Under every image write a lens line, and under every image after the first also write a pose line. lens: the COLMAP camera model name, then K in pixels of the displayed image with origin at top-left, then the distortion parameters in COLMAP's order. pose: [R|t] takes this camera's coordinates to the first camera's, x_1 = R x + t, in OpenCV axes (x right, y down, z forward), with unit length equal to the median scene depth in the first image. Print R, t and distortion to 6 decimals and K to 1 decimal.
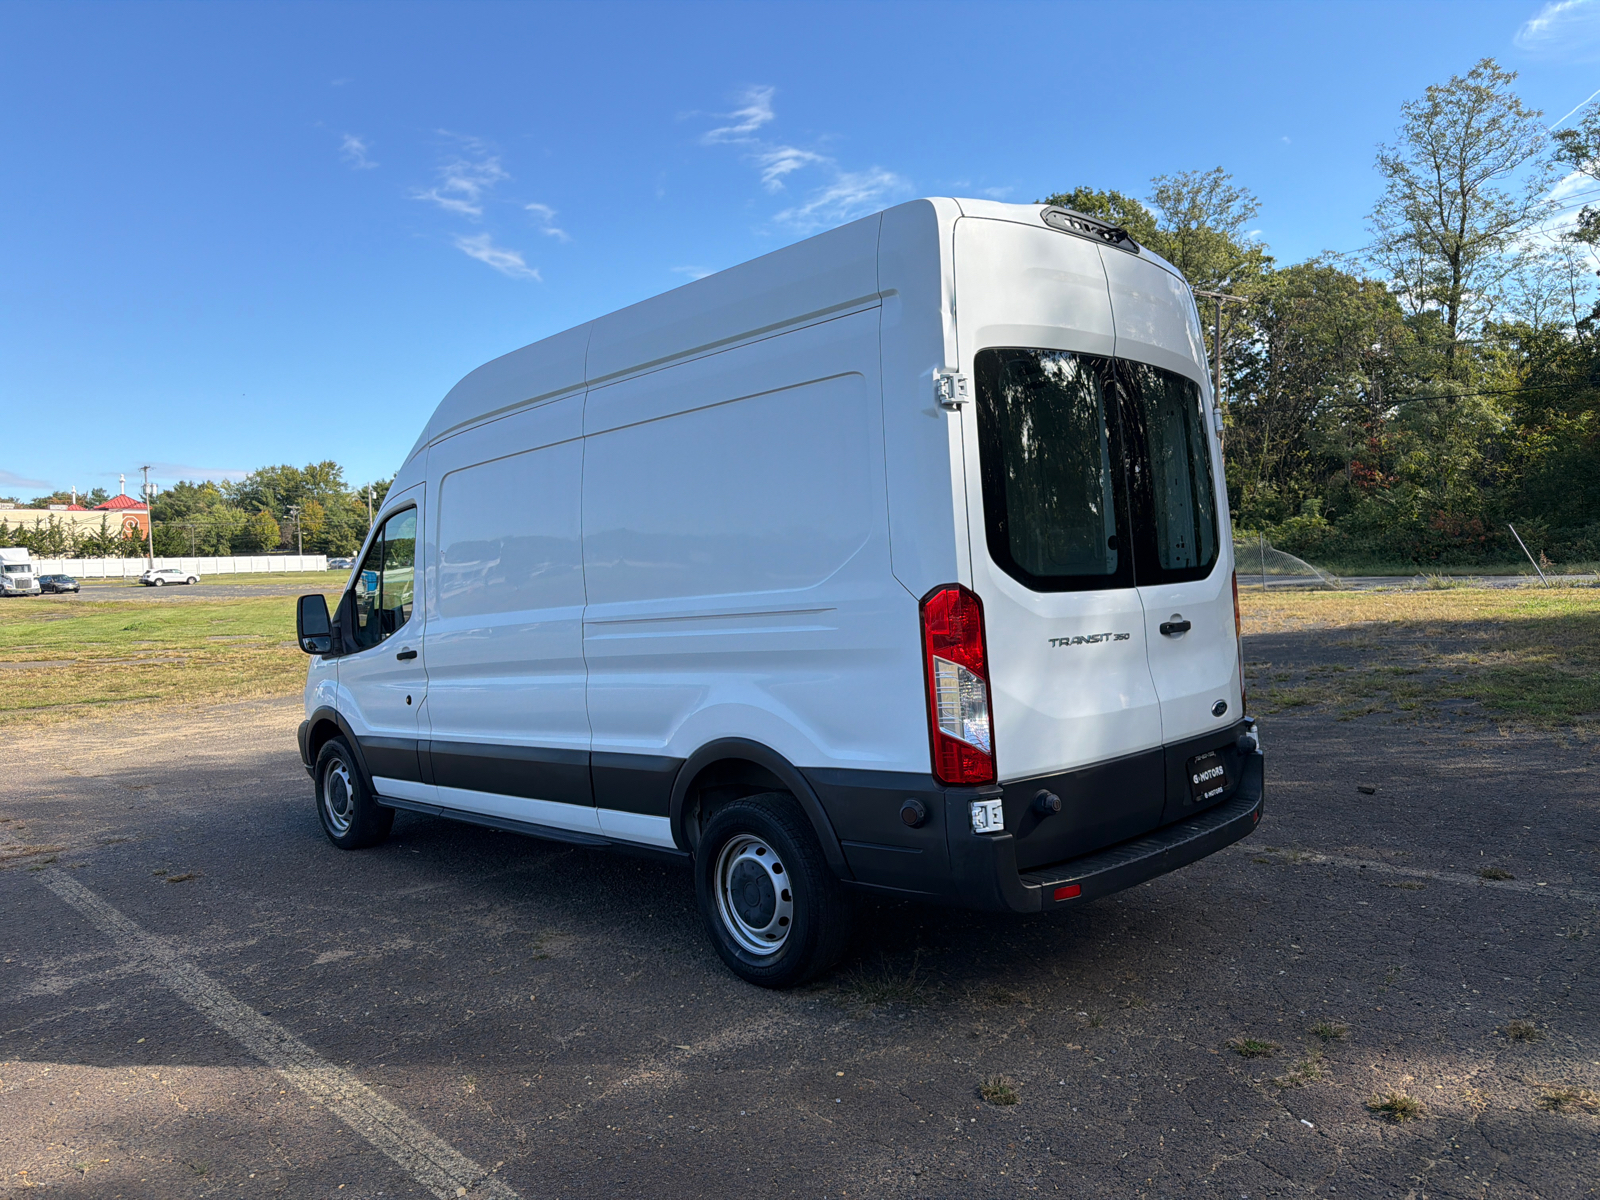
lens RADIAL K [[1156.9, 0, 800.5], [0, 1156.9, 602.5], [0, 0, 1]] dist [0.034221, -0.034339]
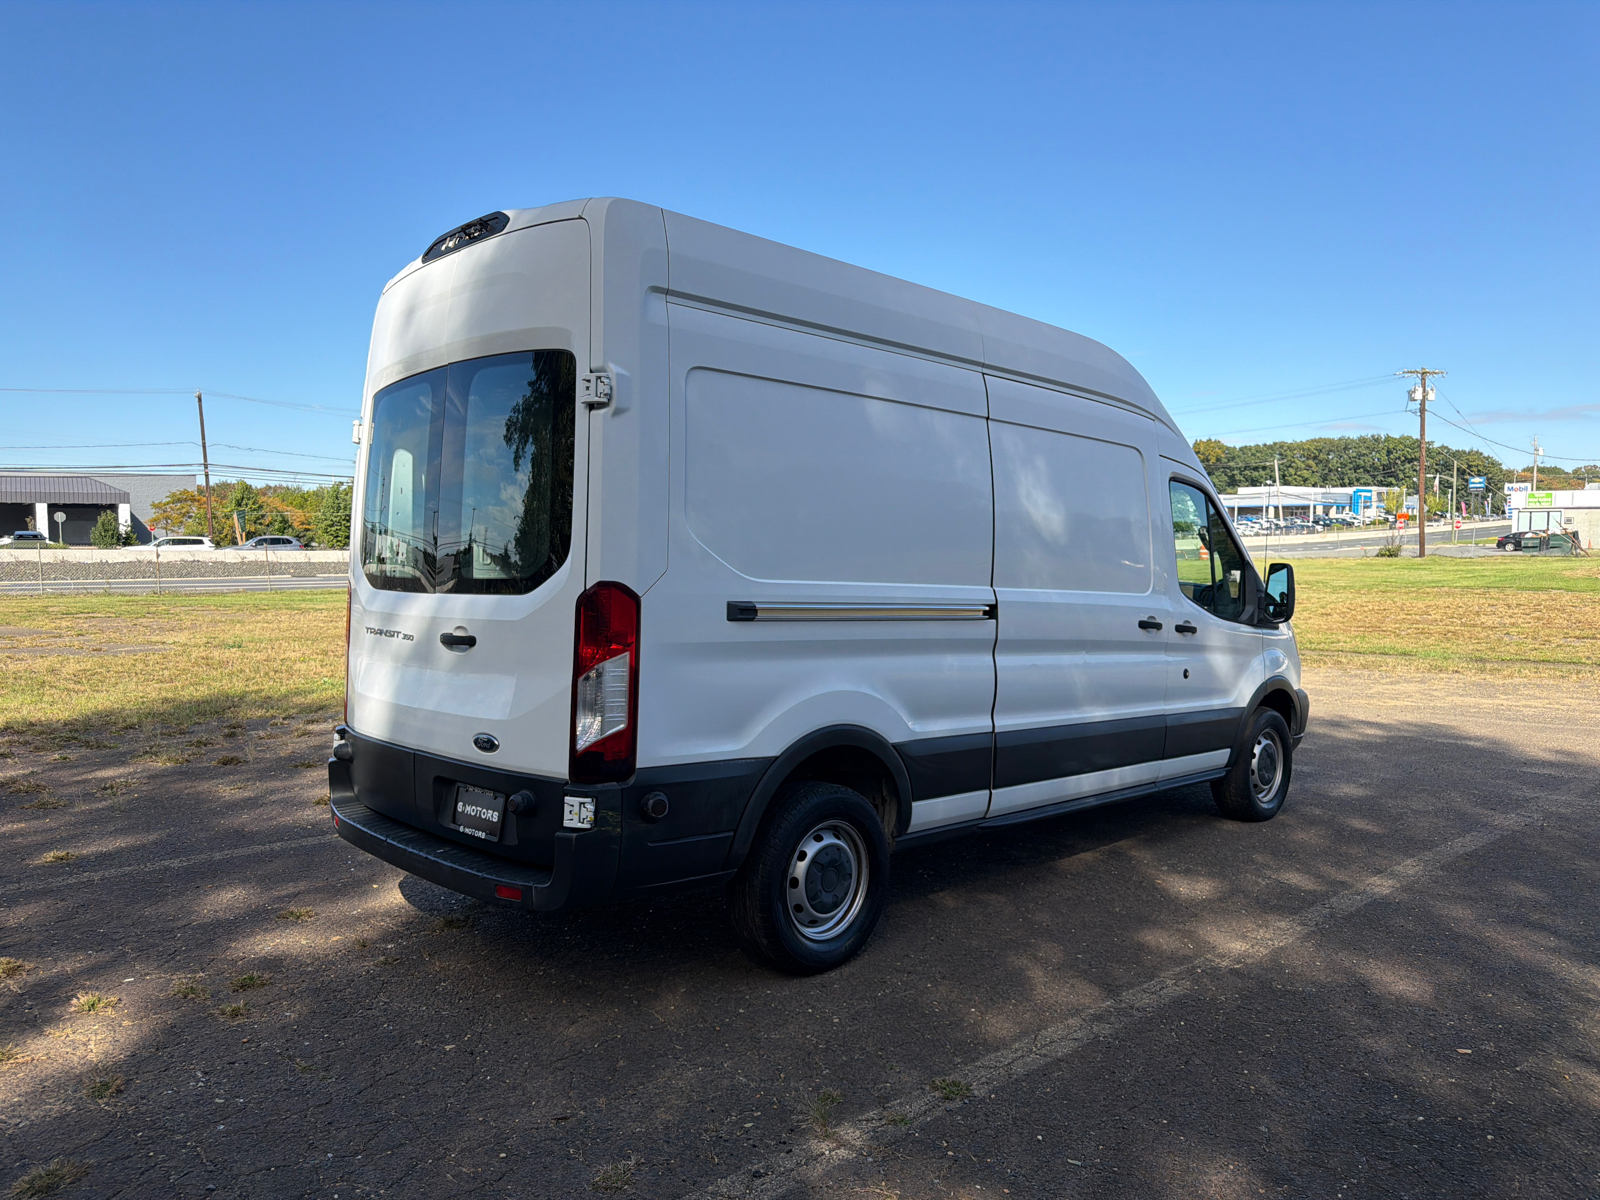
lens RADIAL K [[1156.9, 0, 809.3], [0, 1156.9, 601.1], [0, 0, 1]] dist [0.034221, -0.034339]
pose [[0.006537, 0.078256, -0.996912, 1.243034], [-0.026821, 0.996588, 0.078055, -0.089650], [0.999619, 0.026228, 0.008614, 1.258956]]
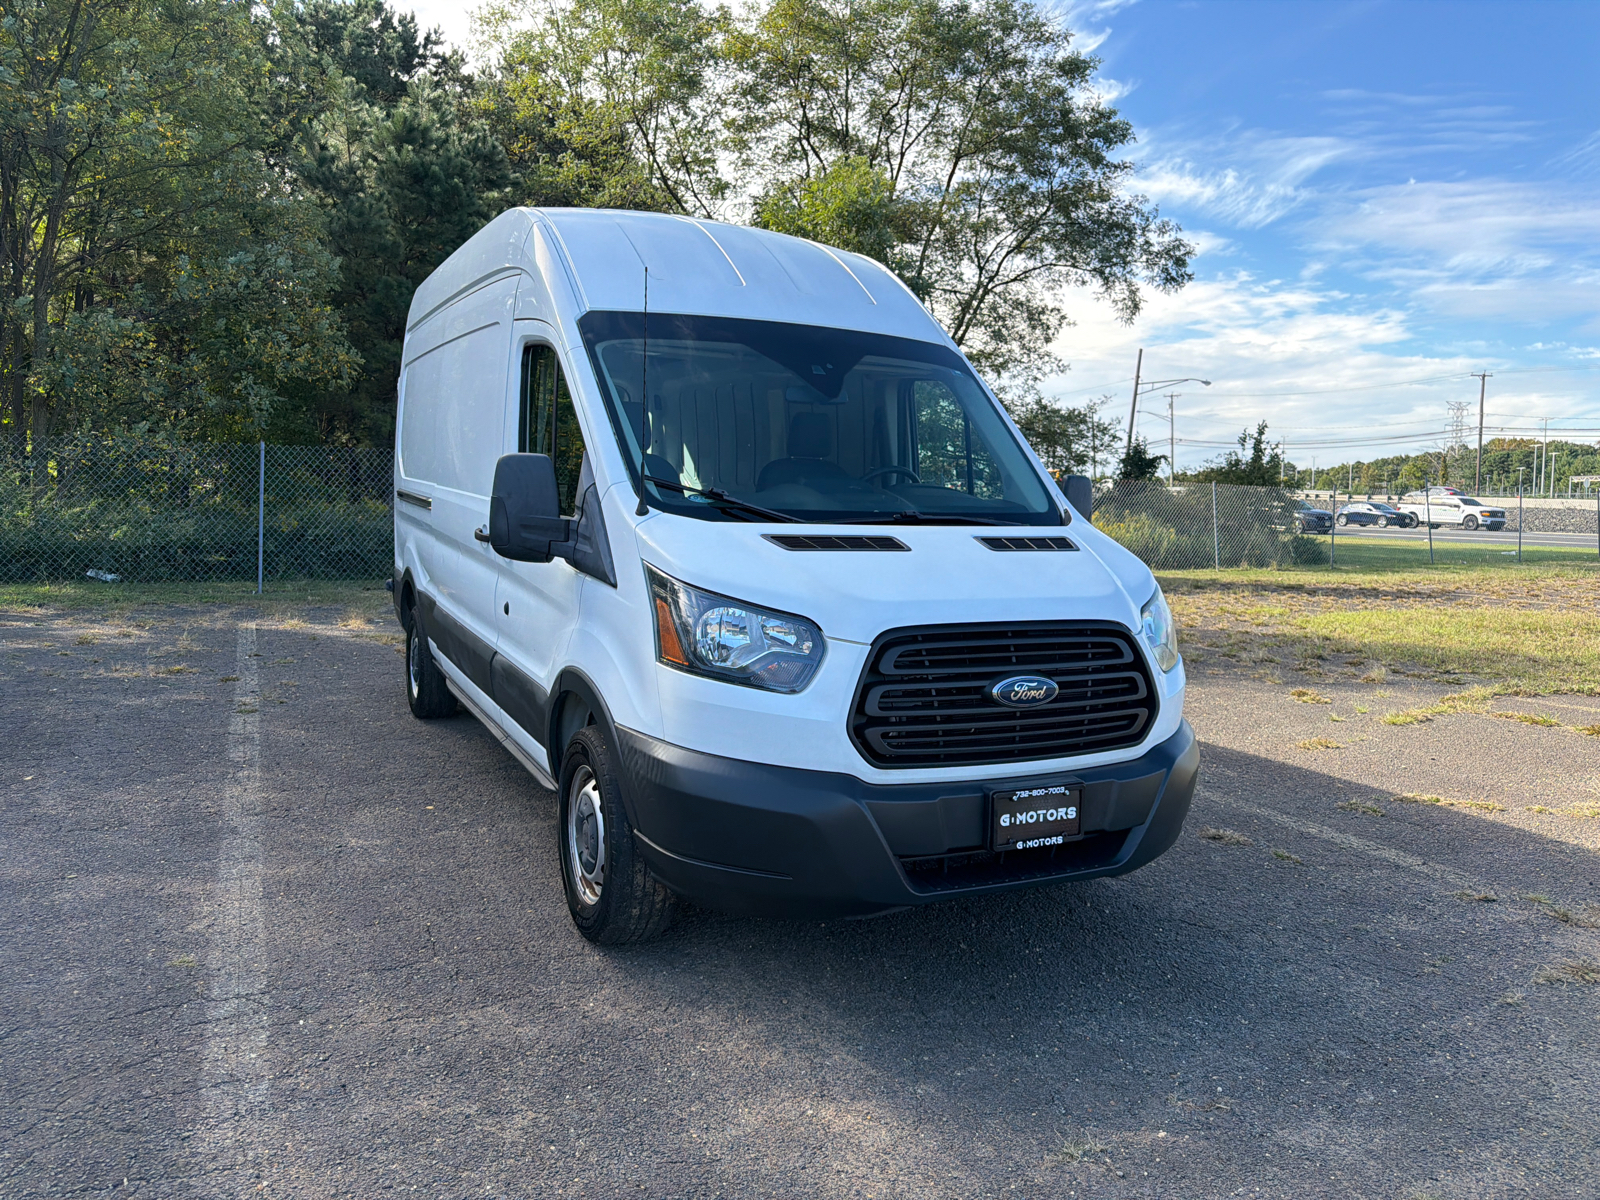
lens RADIAL K [[1156.9, 0, 791.4], [0, 1156.9, 596.1], [0, 0, 1]] dist [0.034221, -0.034339]
pose [[-0.950437, -0.004043, 0.310890, -0.726522], [0.027182, 0.995006, 0.096038, -0.009815], [-0.309726, 0.099728, -0.945581, 2.648801]]
